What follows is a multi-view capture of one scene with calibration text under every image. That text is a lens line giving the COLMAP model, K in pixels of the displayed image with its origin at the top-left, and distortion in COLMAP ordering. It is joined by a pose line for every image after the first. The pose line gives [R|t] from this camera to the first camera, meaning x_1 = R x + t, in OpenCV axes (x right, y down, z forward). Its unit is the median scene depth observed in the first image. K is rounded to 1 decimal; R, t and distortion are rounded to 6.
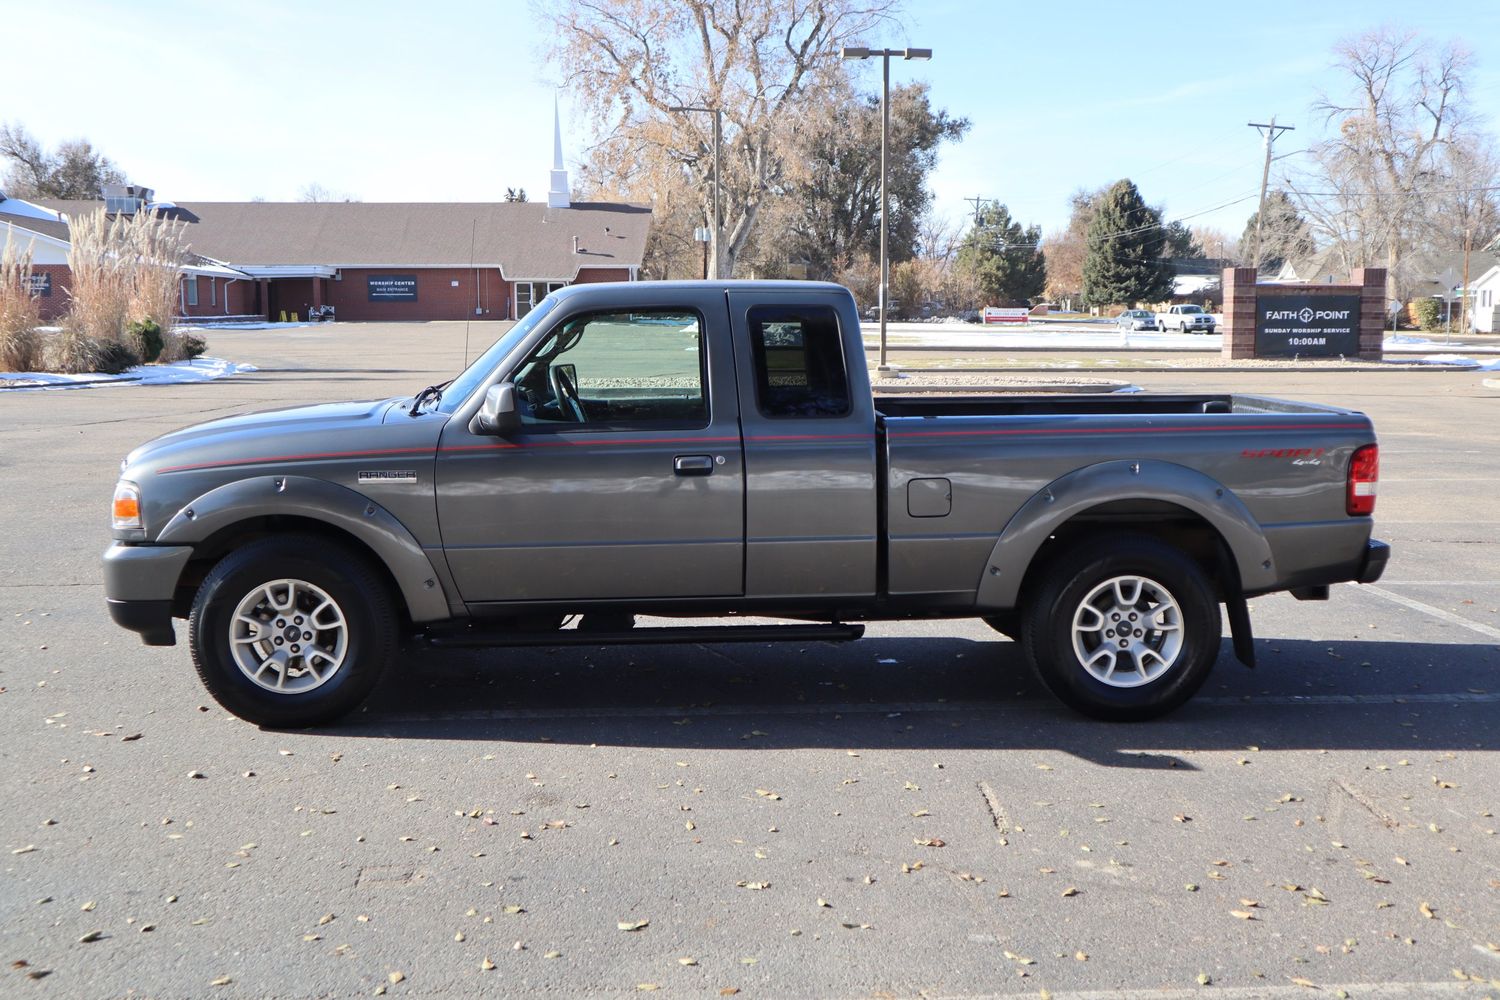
lens RADIAL K [[1520.8, 0, 750.0], [0, 1520.8, 500.0], [0, 0, 1]] dist [0.007438, 0.024111]
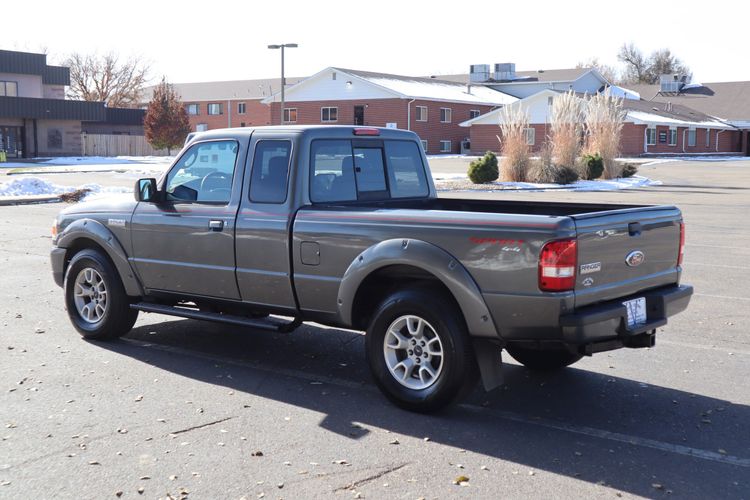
lens RADIAL K [[936.9, 0, 374.2], [0, 936.9, 259.6], [0, 0, 1]] dist [0.022472, 0.084961]
pose [[0.753926, 0.082641, -0.651741, 0.127884], [-0.087711, 0.995837, 0.024809, -0.003923], [0.651078, 0.038460, 0.758035, 0.040798]]
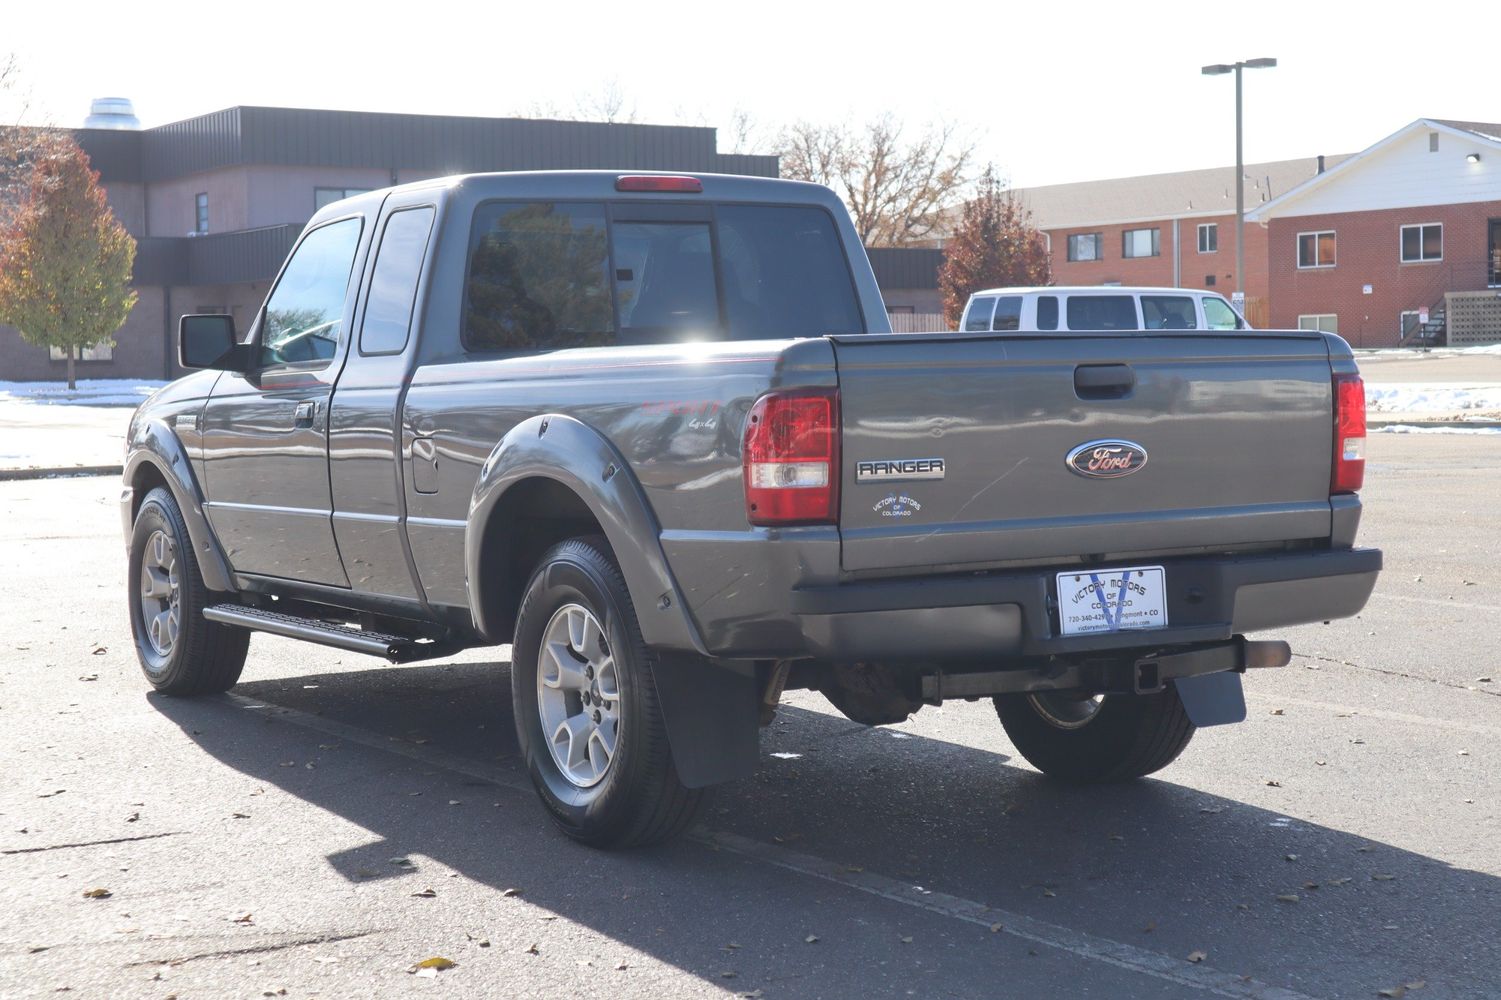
lens RADIAL K [[2436.5, 0, 750.5], [0, 2436.5, 500.0], [0, 0, 1]] dist [-0.030941, -0.061431]
pose [[0.490022, 0.043377, -0.870630, 0.177955], [-0.089119, 0.996021, -0.000534, 0.000278], [0.867143, 0.077851, 0.491938, 0.088427]]
